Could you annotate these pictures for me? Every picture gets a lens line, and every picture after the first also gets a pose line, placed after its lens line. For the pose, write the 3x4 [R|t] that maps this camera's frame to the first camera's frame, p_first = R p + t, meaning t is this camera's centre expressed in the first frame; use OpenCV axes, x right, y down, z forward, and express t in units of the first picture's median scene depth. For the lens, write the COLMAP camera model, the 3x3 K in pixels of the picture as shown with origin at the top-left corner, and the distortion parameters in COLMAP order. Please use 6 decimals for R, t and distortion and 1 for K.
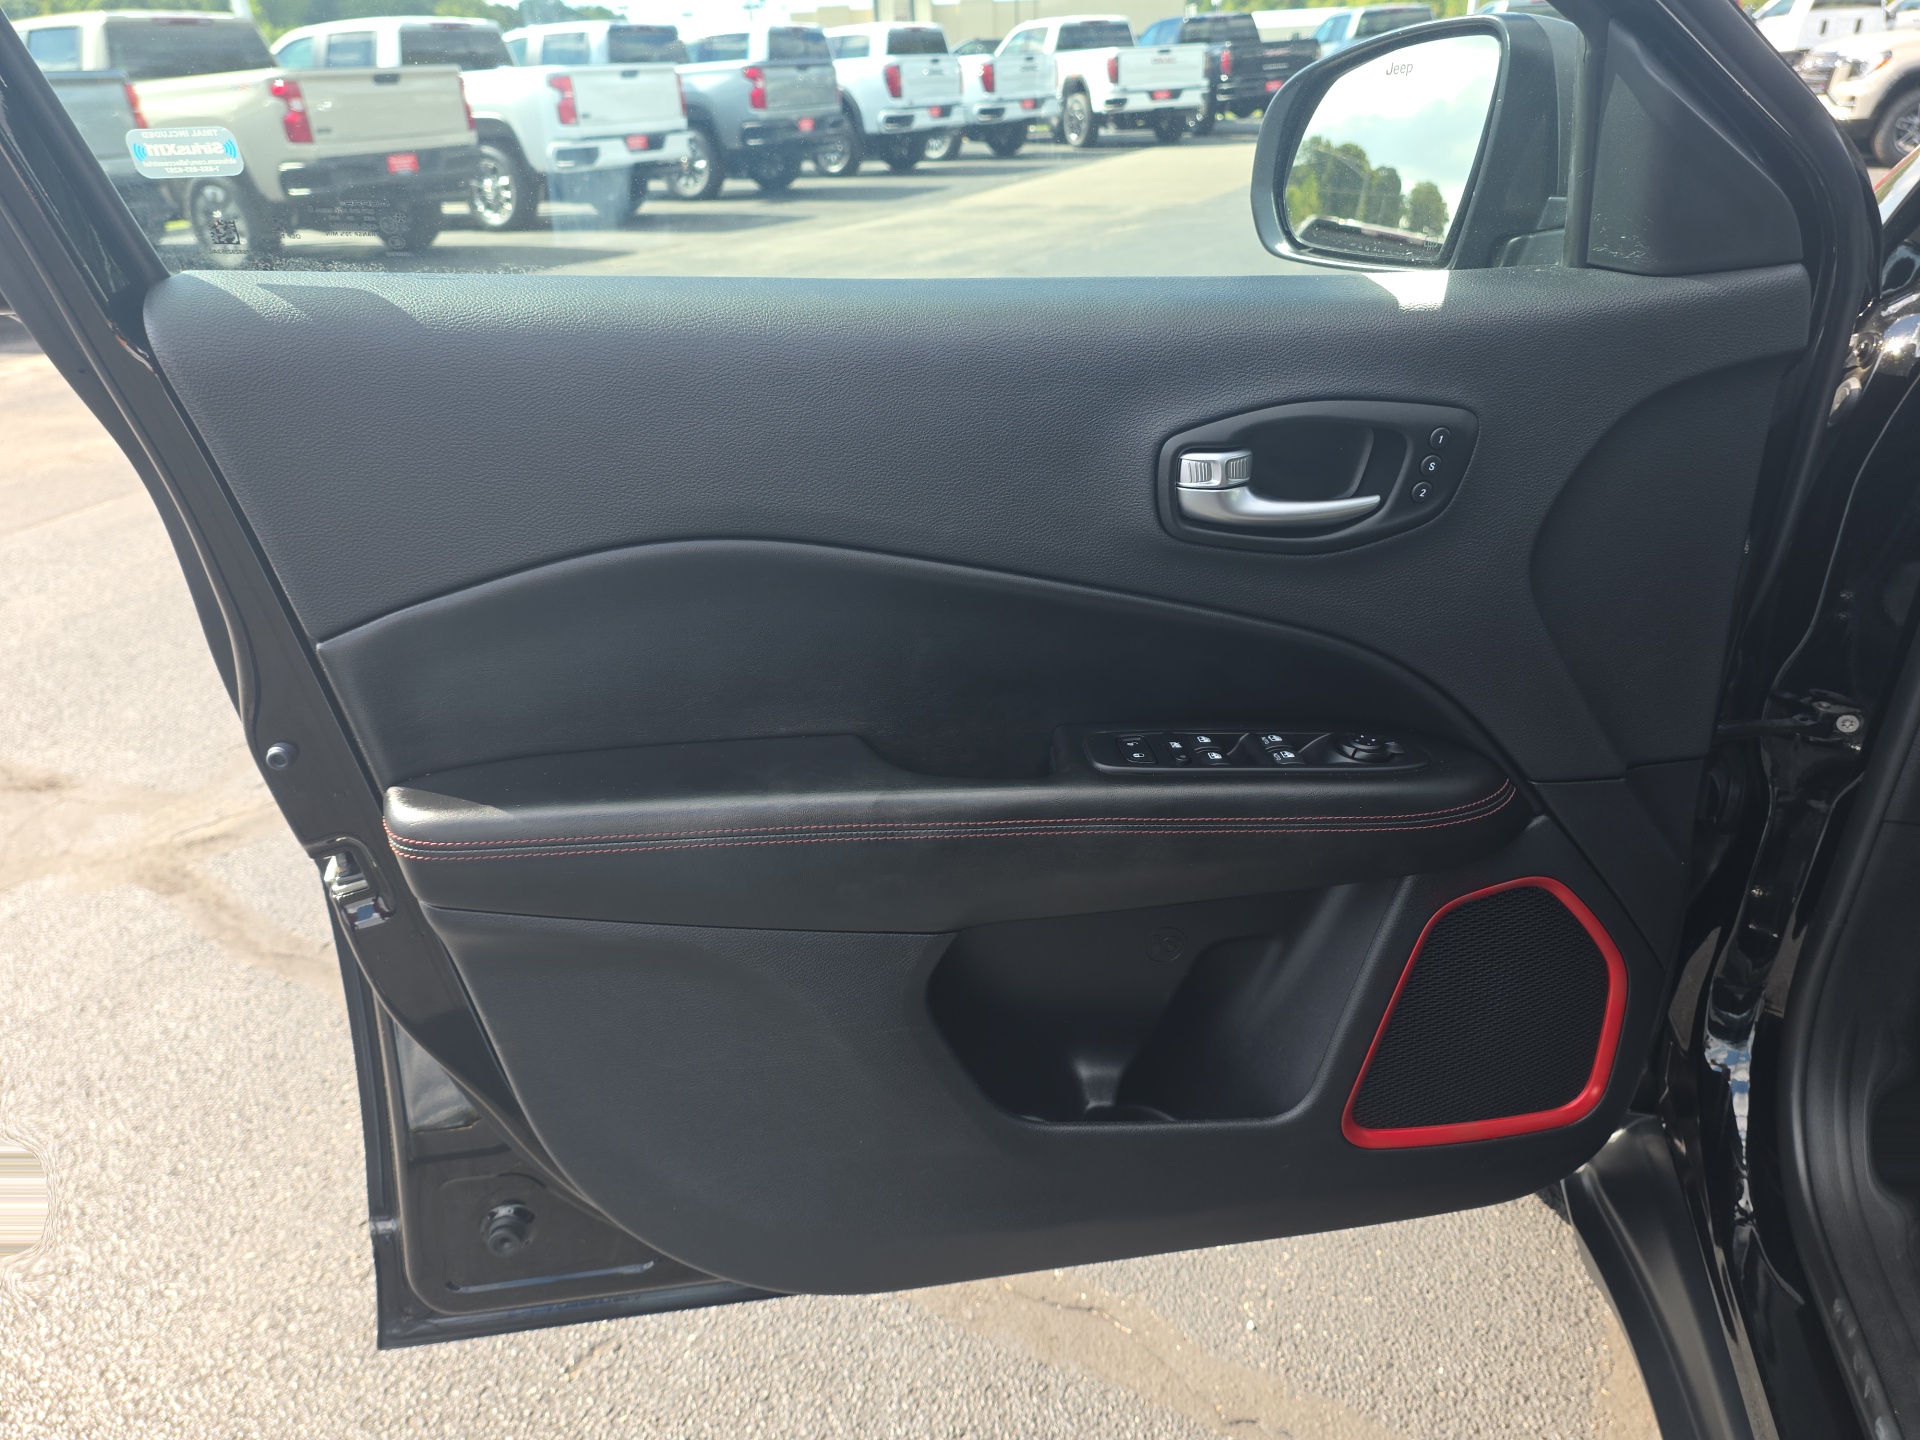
lens RADIAL K [[1263.9, 0, 938.4], [0, 1263.9, 747.7], [0, 0, 1]] dist [0.038651, -0.033223]
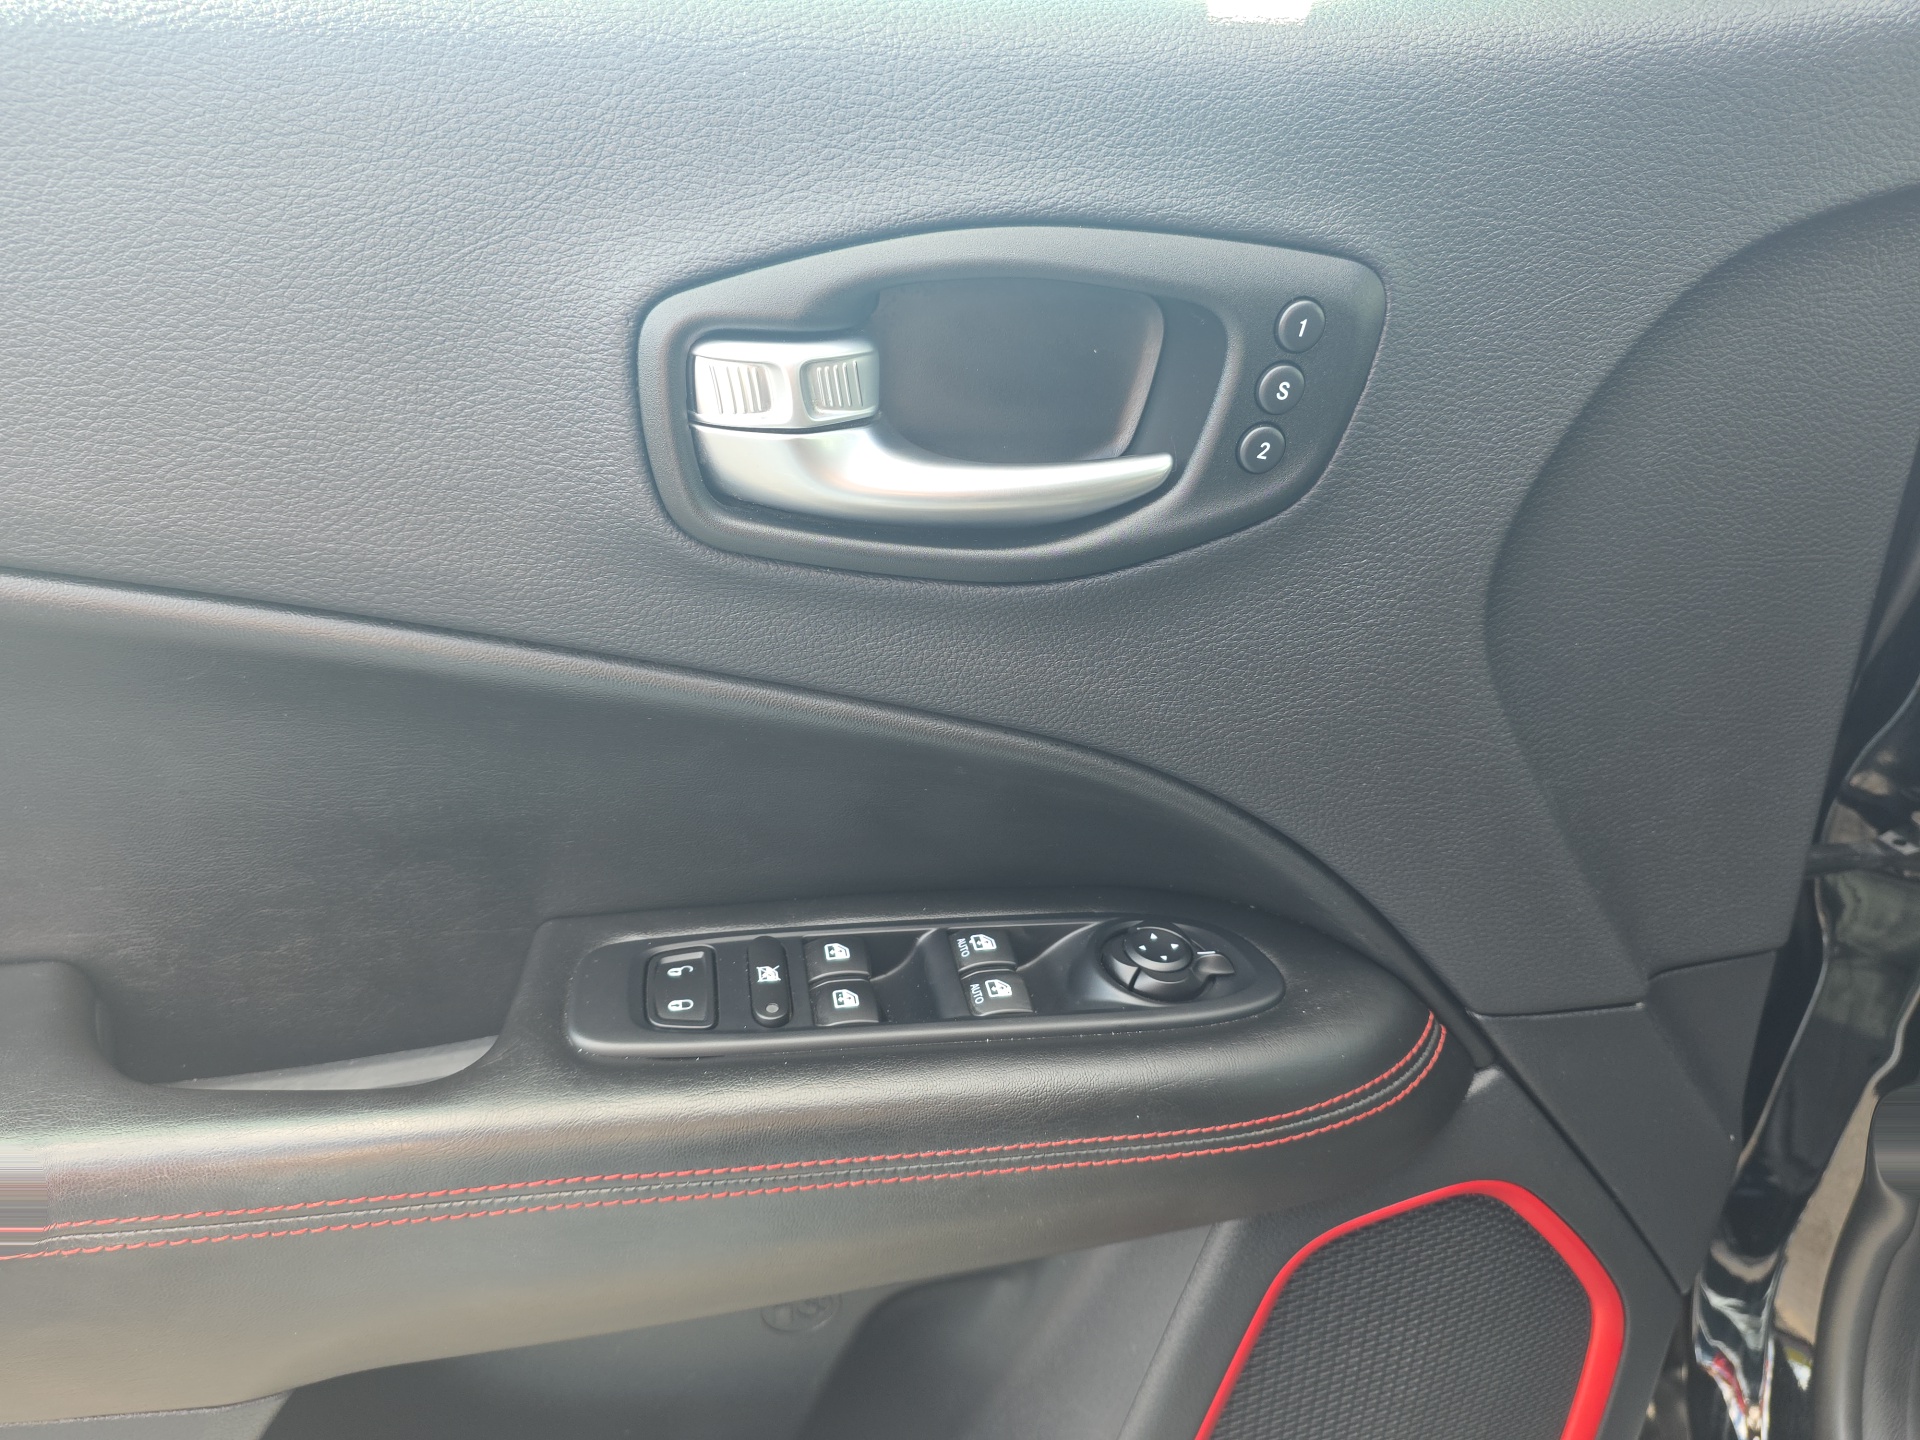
lens RADIAL K [[1263.9, 0, 964.9], [0, 1263.9, 722.9], [0, 0, 1]] dist [0.038651, -0.033223]
pose [[0.994383, -0.006781, 0.105628, 0.216890], [0.003774, 0.999583, 0.028645, -0.112028], [-0.105778, -0.028086, 0.993993, 0.536548]]
